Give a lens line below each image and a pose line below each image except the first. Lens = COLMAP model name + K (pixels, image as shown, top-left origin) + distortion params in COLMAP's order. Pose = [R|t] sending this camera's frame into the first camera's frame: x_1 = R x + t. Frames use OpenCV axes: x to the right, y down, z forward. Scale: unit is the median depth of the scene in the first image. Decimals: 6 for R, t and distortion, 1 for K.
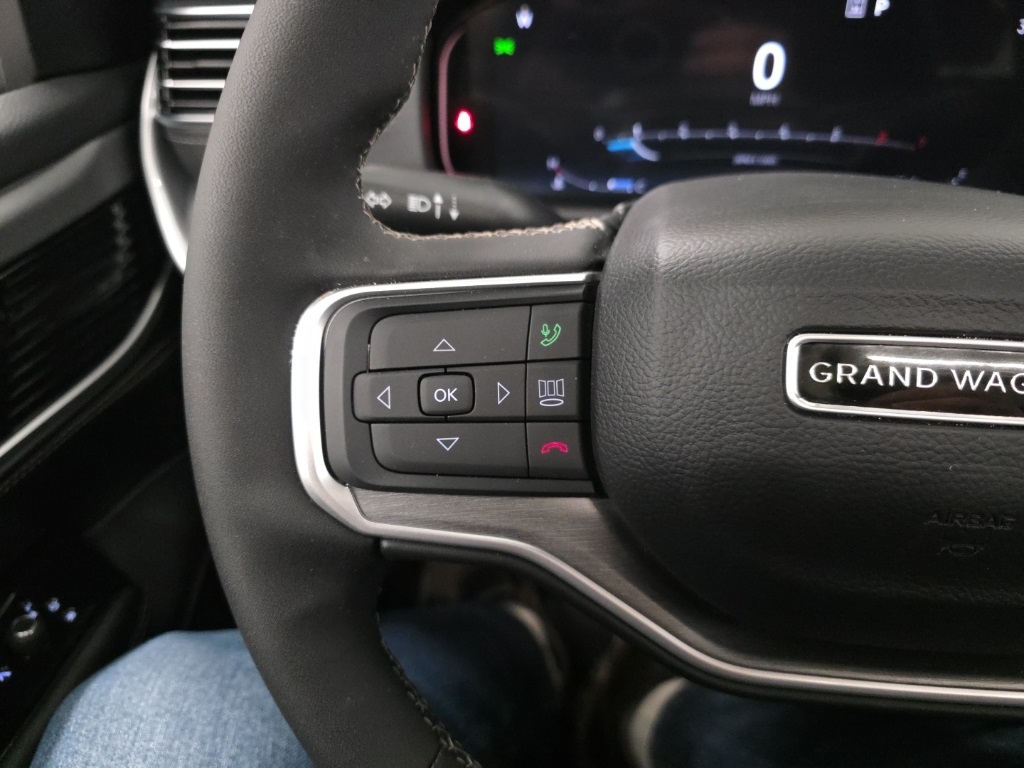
lens RADIAL K [[685.1, 0, 507.4], [0, 685.1, 387.3], [0, 0, 1]] dist [0.037864, -0.032679]
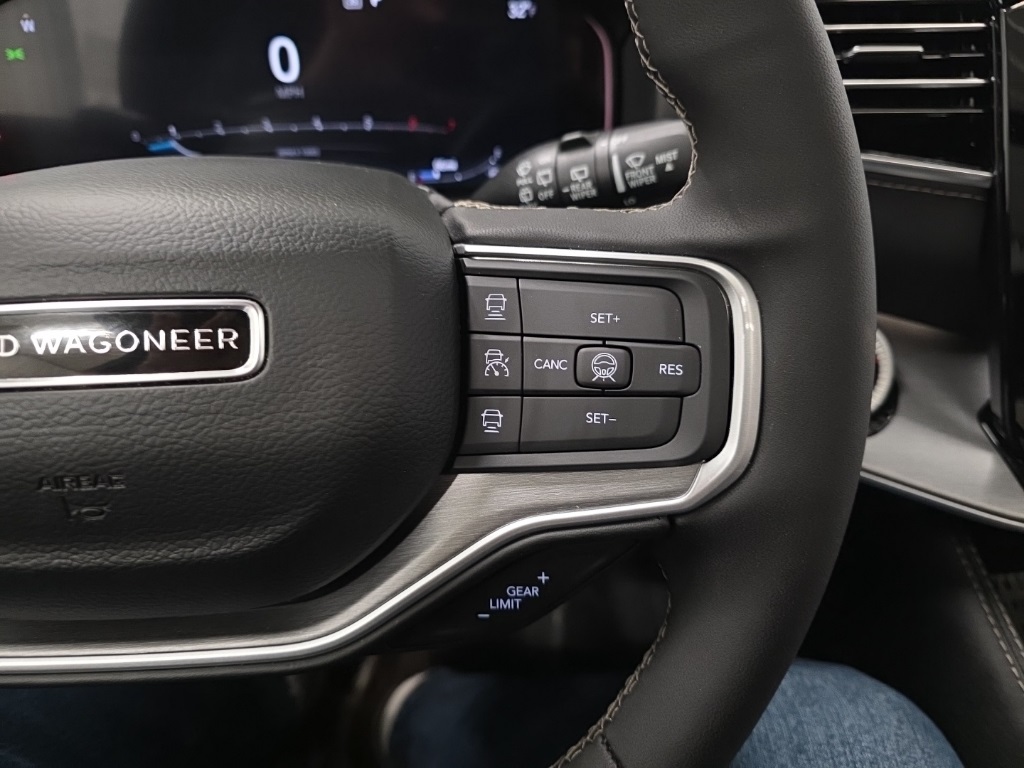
lens RADIAL K [[685.1, 0, 509.0], [0, 685.1, 383.9], [0, 0, 1]] dist [0.037864, -0.032679]
pose [[0.993040, -0.094921, 0.069720, 1.173154], [0.096529, 0.995128, -0.020064, 0.123230], [-0.067476, 0.026654, 0.997365, -0.046017]]
